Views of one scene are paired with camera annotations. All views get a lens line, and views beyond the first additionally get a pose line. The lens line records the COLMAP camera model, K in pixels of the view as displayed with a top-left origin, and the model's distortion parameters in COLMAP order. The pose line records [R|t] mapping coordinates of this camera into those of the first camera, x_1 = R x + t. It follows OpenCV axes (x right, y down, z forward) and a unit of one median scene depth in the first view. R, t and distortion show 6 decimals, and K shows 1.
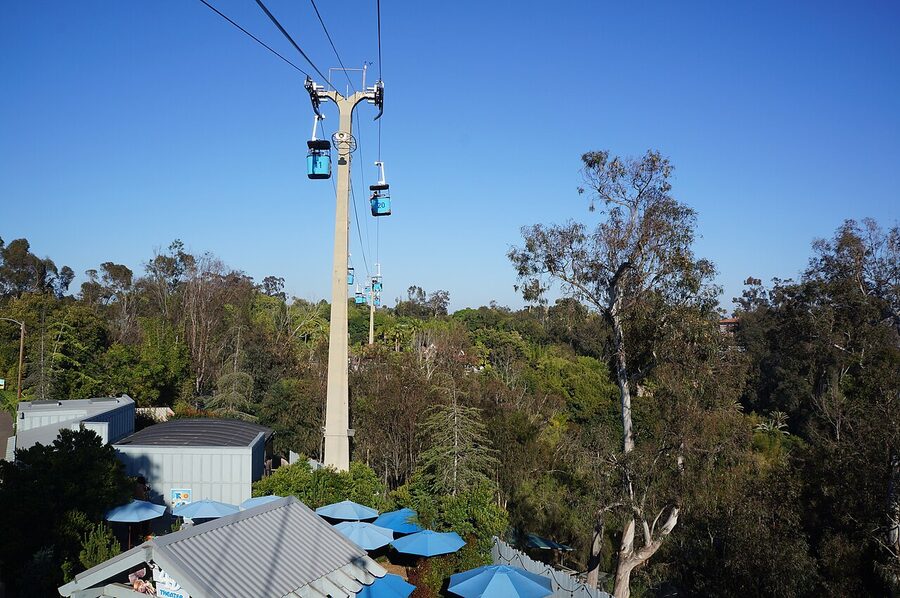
lens RADIAL K [[718.3, 0, 450.0], [0, 718.3, 299.0], [0, 0, 1]] dist [-0.165865, 0.122538]
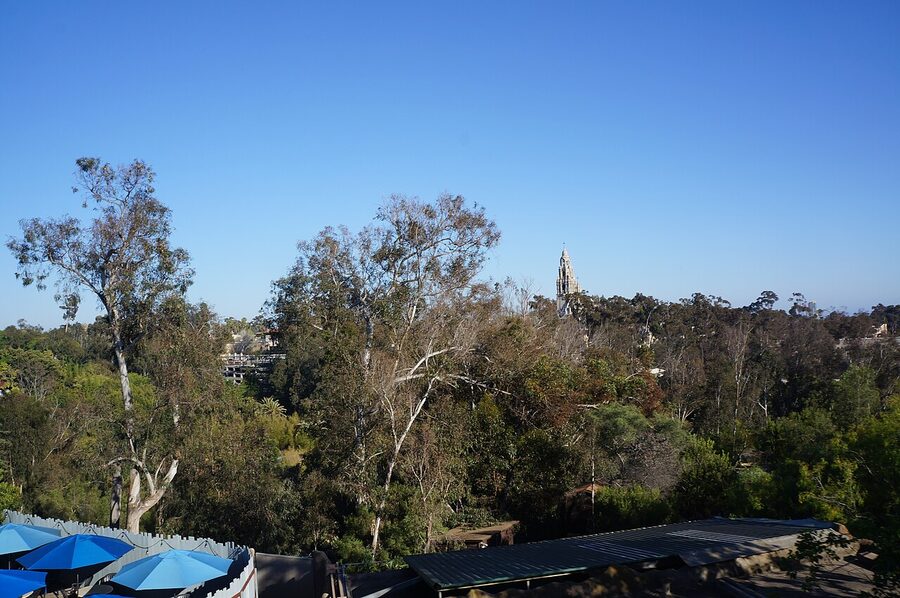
lens RADIAL K [[718.3, 0, 450.0], [0, 718.3, 299.0], [0, 0, 1]] dist [-0.165865, 0.122538]
pose [[0.815436, -0.021348, 0.578454, 0.024552], [0.033265, 0.999396, -0.010010, 0.054650], [-0.577891, 0.027405, 0.815654, -0.257560]]
